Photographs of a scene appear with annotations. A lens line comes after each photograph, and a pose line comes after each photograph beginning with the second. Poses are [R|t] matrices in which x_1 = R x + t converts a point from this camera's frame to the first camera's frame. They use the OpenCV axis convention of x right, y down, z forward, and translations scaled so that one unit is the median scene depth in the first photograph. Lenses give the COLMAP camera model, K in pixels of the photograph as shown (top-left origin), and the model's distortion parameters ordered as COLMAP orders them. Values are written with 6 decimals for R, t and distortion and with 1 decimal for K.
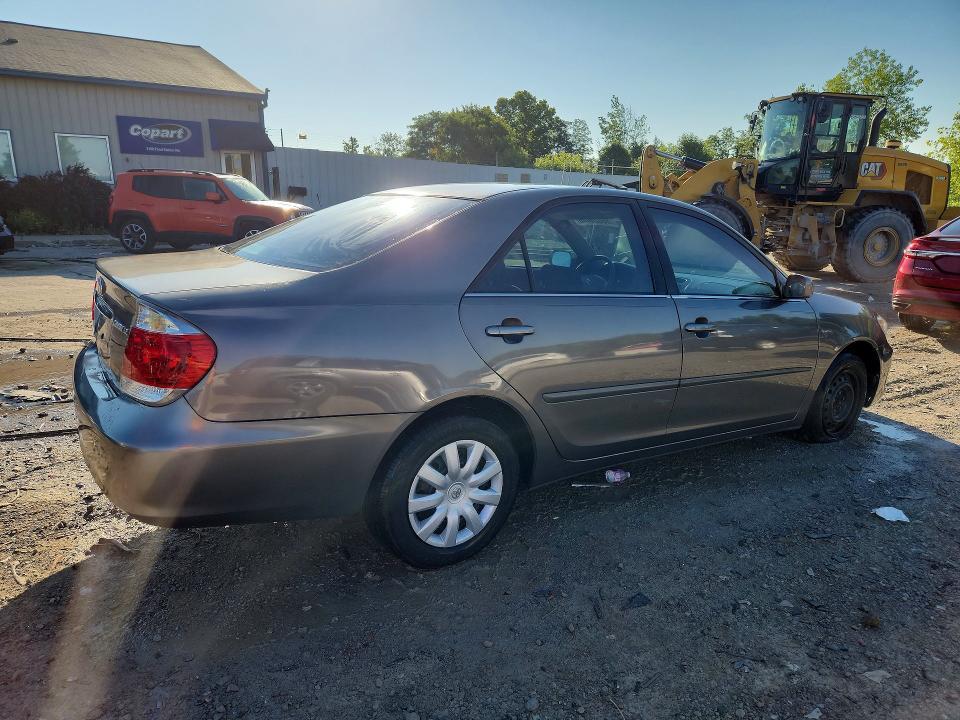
lens RADIAL K [[712.4, 0, 480.0], [0, 712.4, 360.0], [0, 0, 1]] dist [0.141460, -0.159495]
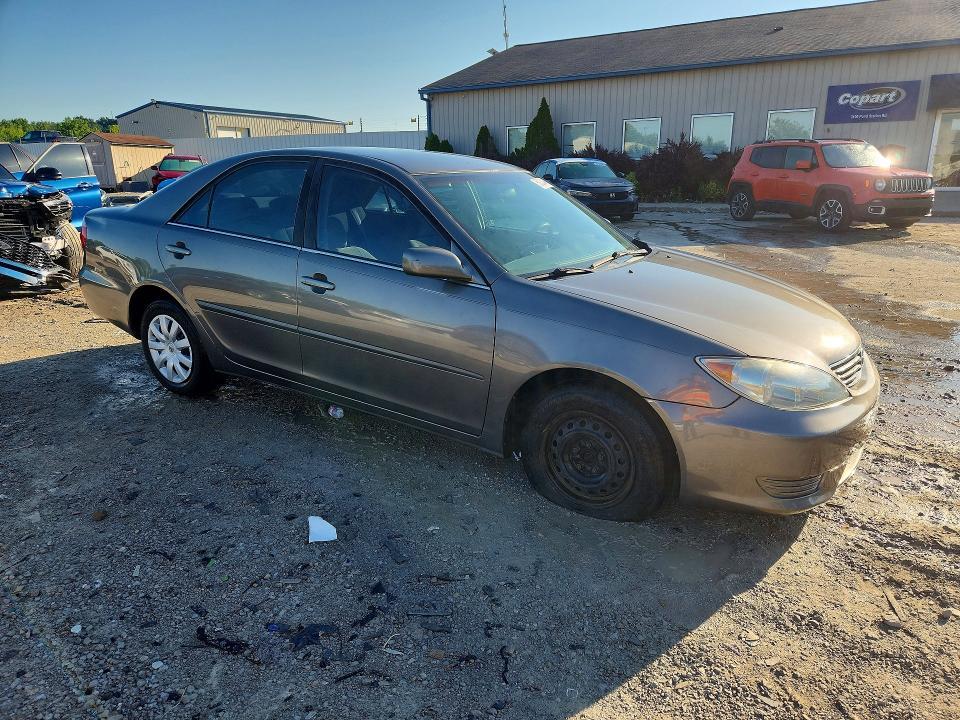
lens RADIAL K [[712.4, 0, 480.0], [0, 712.4, 360.0], [0, 0, 1]] dist [0.141460, -0.159495]
pose [[0.314597, 0.222416, -0.922800, 0.456394], [-0.191457, 0.967049, 0.167811, -0.052860], [0.929717, 0.123884, 0.346814, 0.291197]]
